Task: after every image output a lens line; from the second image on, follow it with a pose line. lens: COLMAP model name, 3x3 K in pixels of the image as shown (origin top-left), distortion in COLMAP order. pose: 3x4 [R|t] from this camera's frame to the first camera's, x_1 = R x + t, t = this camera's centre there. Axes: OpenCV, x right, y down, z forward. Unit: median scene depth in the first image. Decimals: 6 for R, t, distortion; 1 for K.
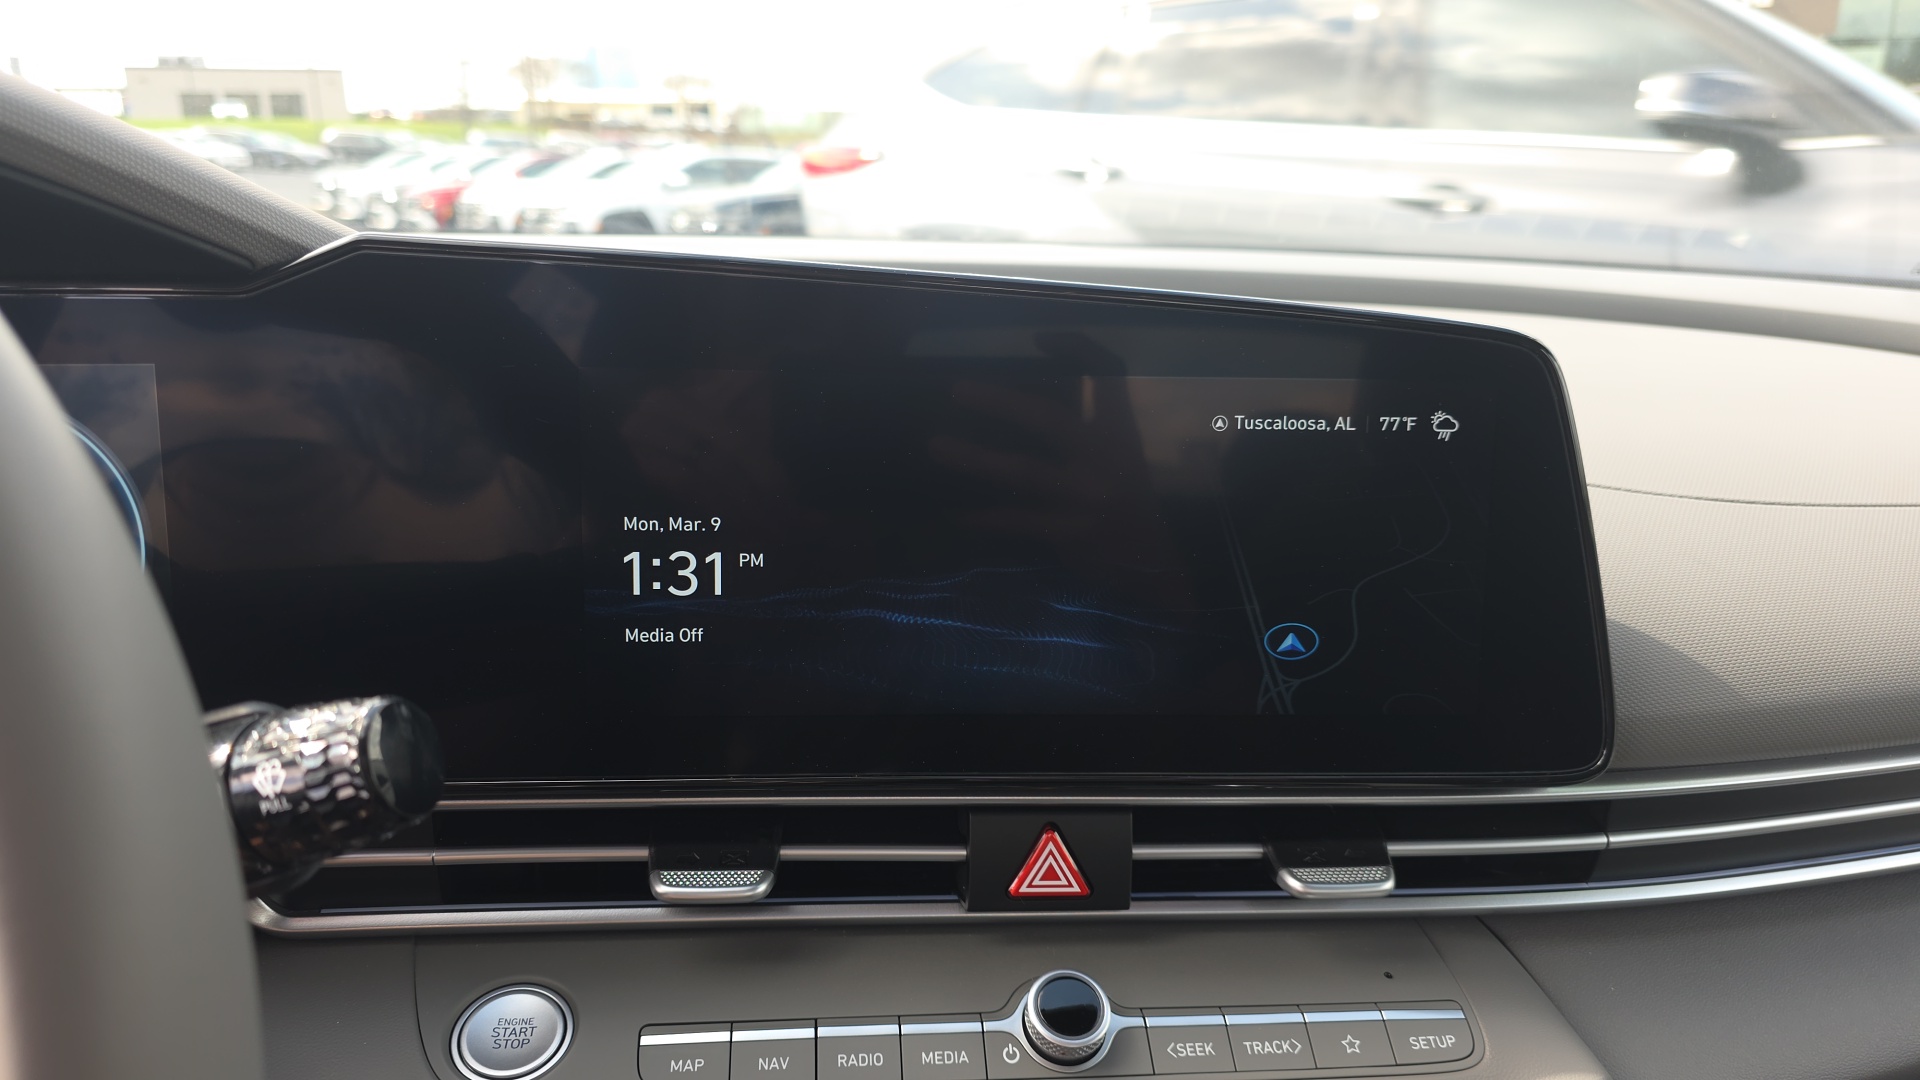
lens RADIAL K [[1324.8, 0, 929.3], [0, 1324.8, 546.9], [0, 0, 1]] dist [0.052008, -0.101941]
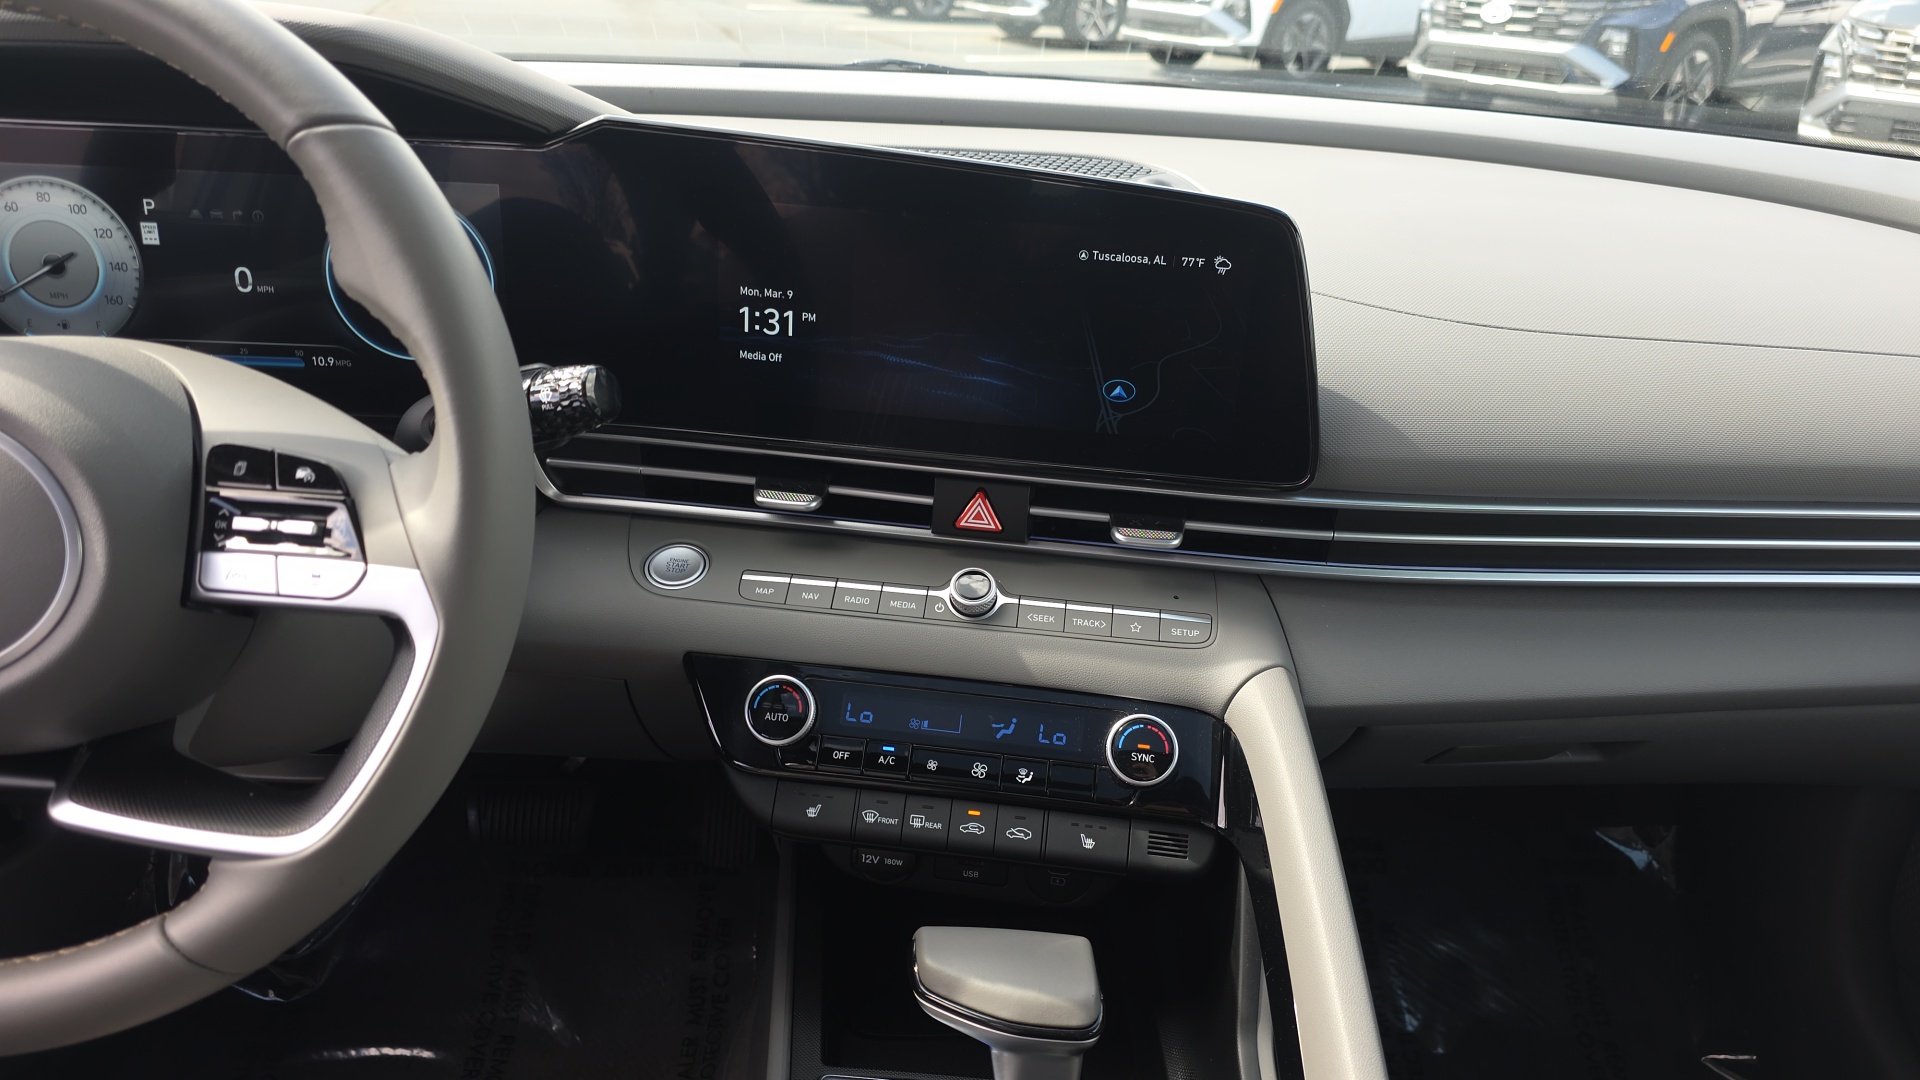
lens RADIAL K [[1296.2, 0, 960.1], [0, 1296.2, 560.6], [0, 0, 1]] dist [0.074930, -0.083518]
pose [[0.978754, 0.108258, -0.174130, 0.378688], [-0.073510, 0.978067, 0.194888, -0.023853], [0.191409, -0.177947, 0.965245, -0.656336]]
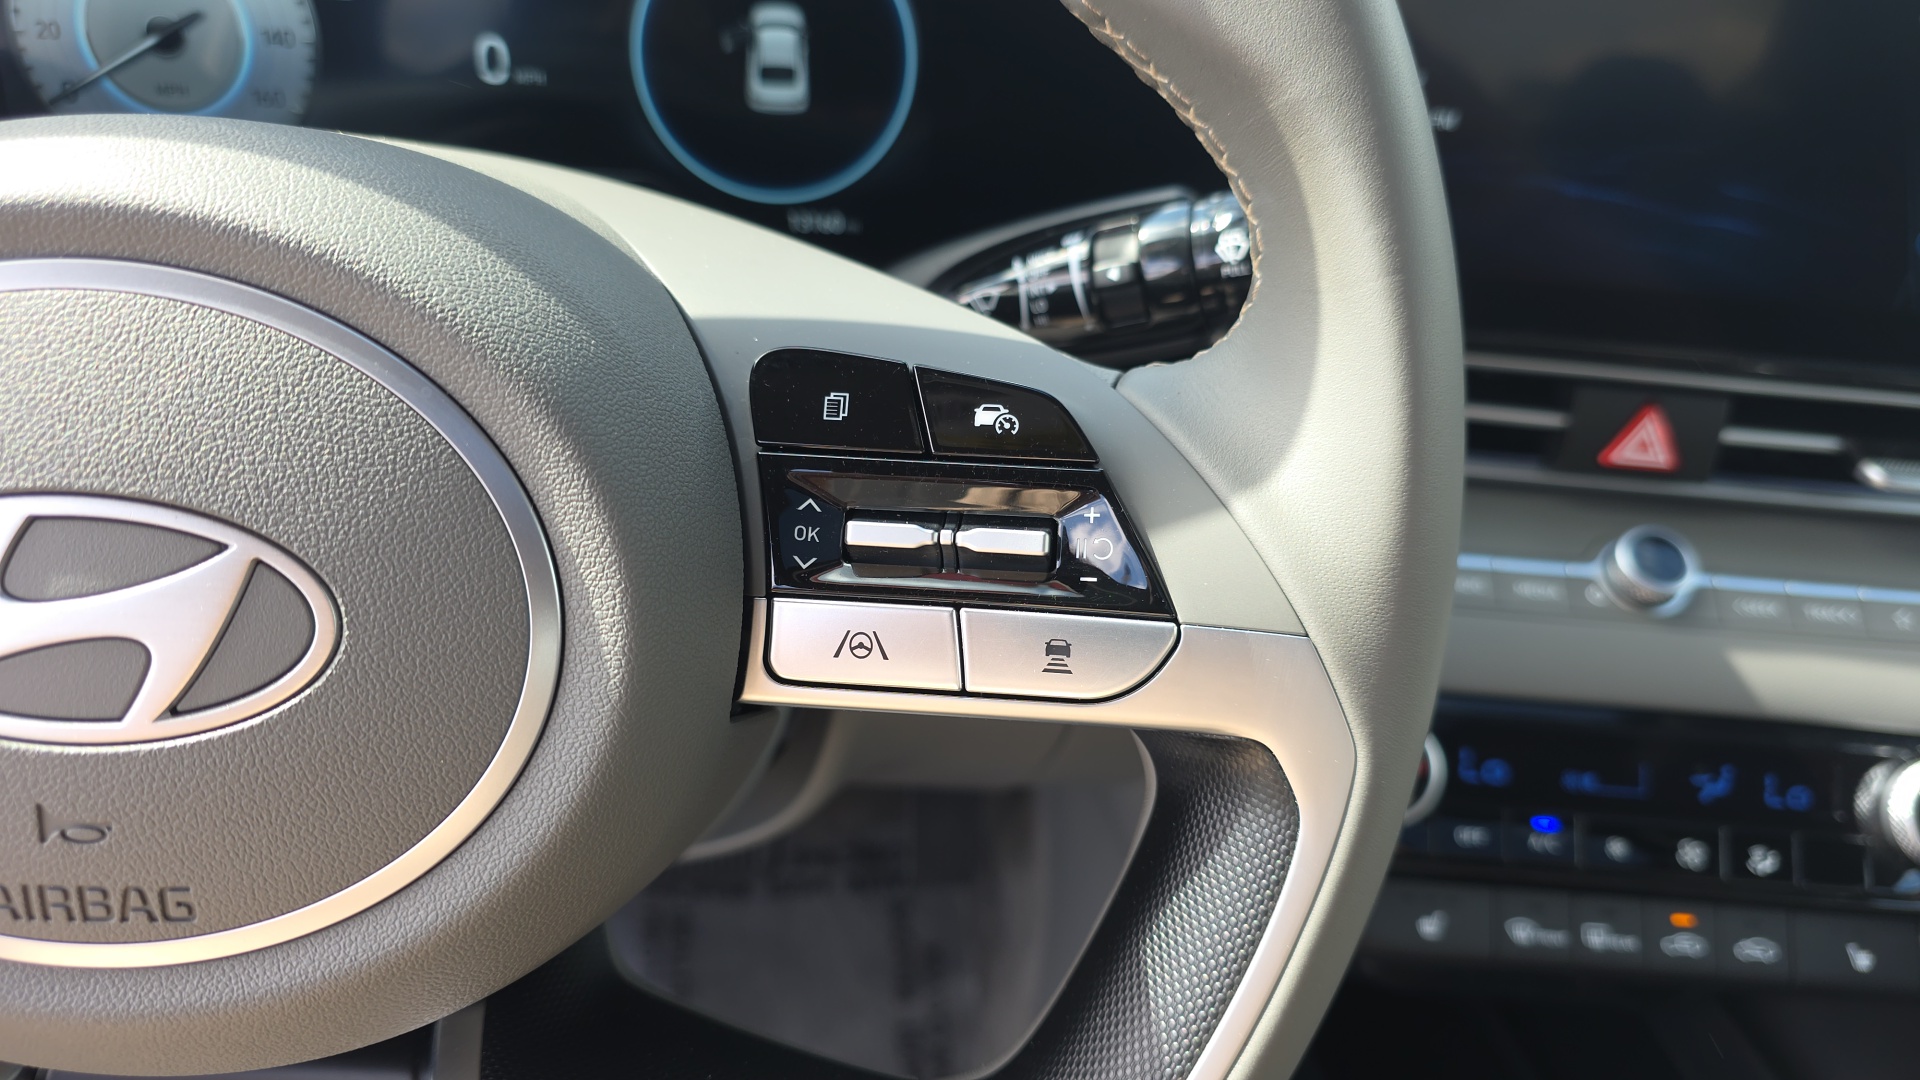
lens RADIAL K [[1358.8, 0, 960.0], [0, 1358.8, 540.0], [0, 0, 1]] dist [0.033232, -0.079264]
pose [[0.988930, 0.101022, -0.108686, -0.343826], [-0.070673, 0.964715, 0.253634, 0.079592], [0.130474, -0.243145, 0.961175, -0.167568]]
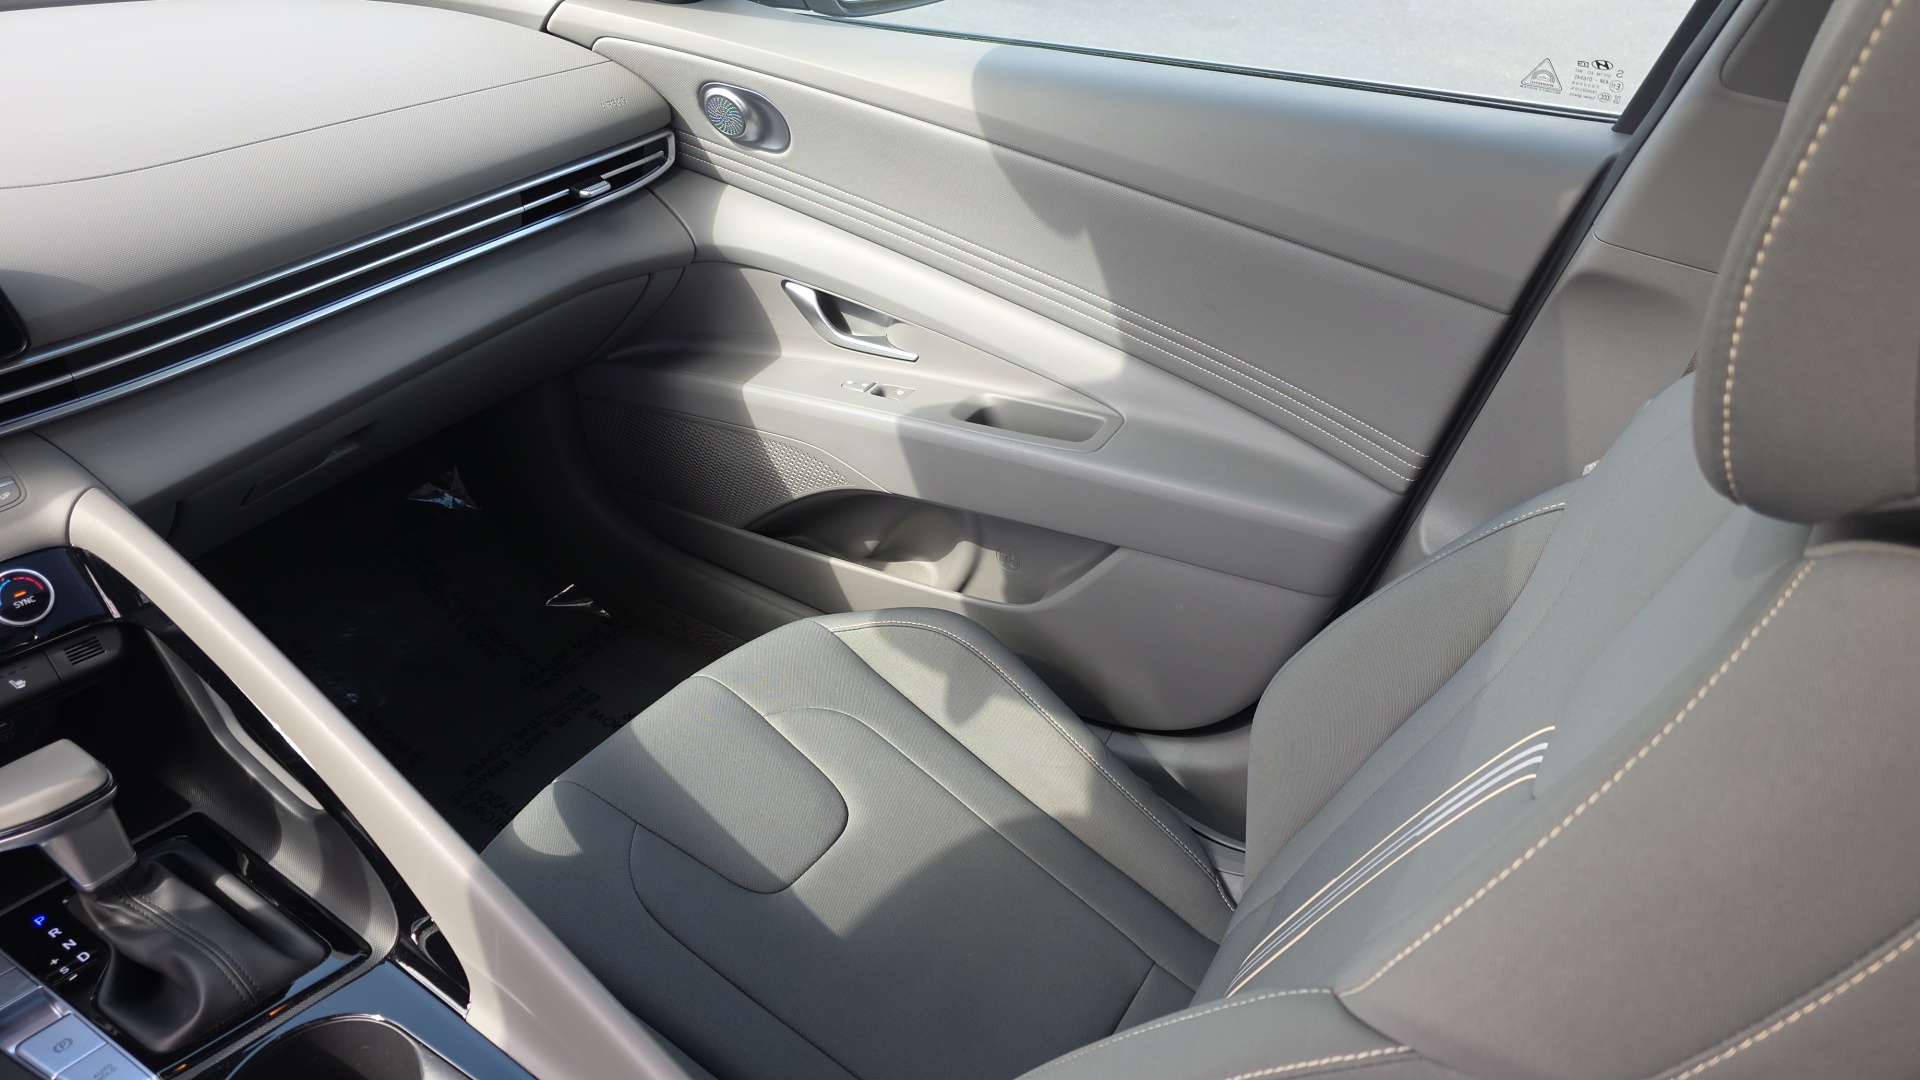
lens RADIAL K [[1291.4, 0, 960.7], [0, 1291.4, 588.9], [0, 0, 1]] dist [0.086201, -0.089979]
pose [[0.730799, -0.399491, 0.553479, 0.283974], [0.142411, 0.882239, 0.448747, -0.217154], [-0.667571, -0.249123, 0.701631, -1.503623]]
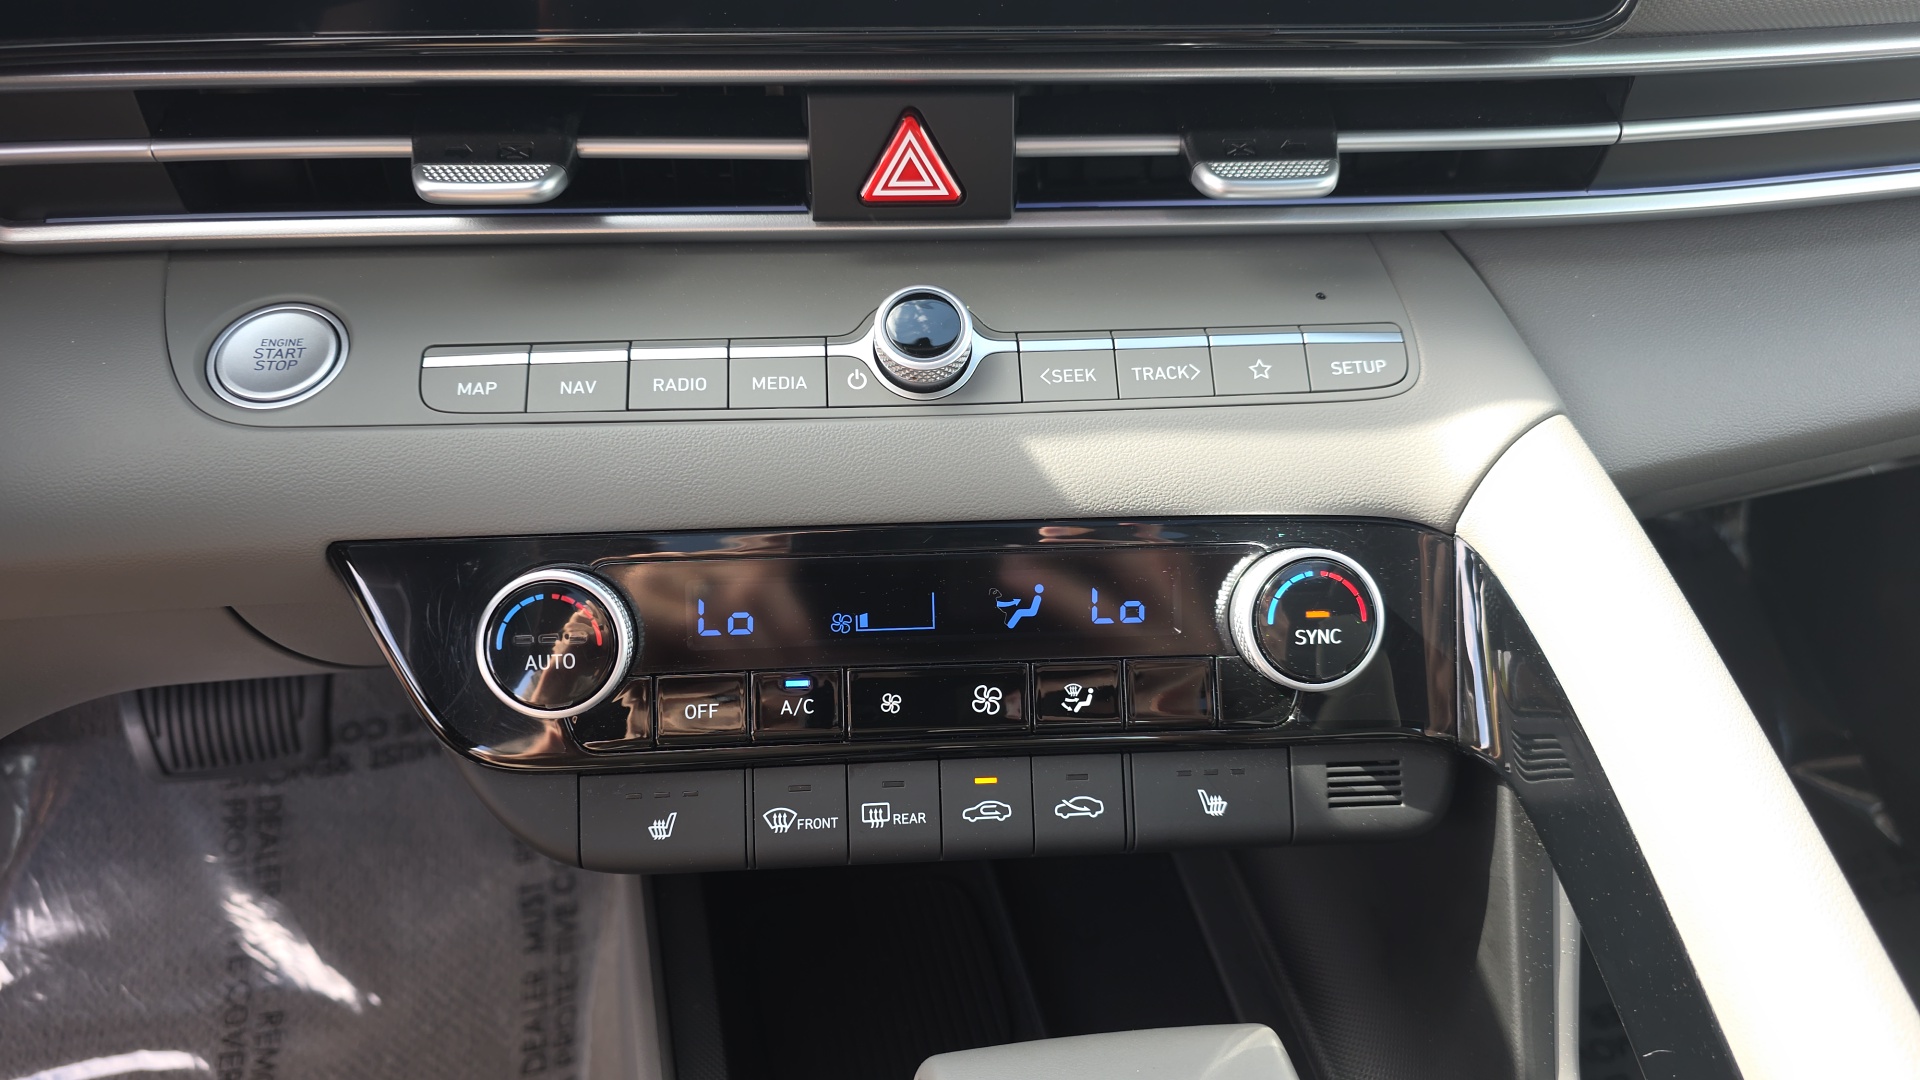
lens RADIAL K [[1326.2, 0, 942.4], [0, 1326.2, 552.7], [0, 0, 1]] dist [0.051734, -0.098024]
pose [[0.999233, 0.003735, -0.038979, 0.147733], [0.012478, 0.913170, 0.407388, 0.131413], [0.037116, -0.407562, 0.912423, 0.169802]]
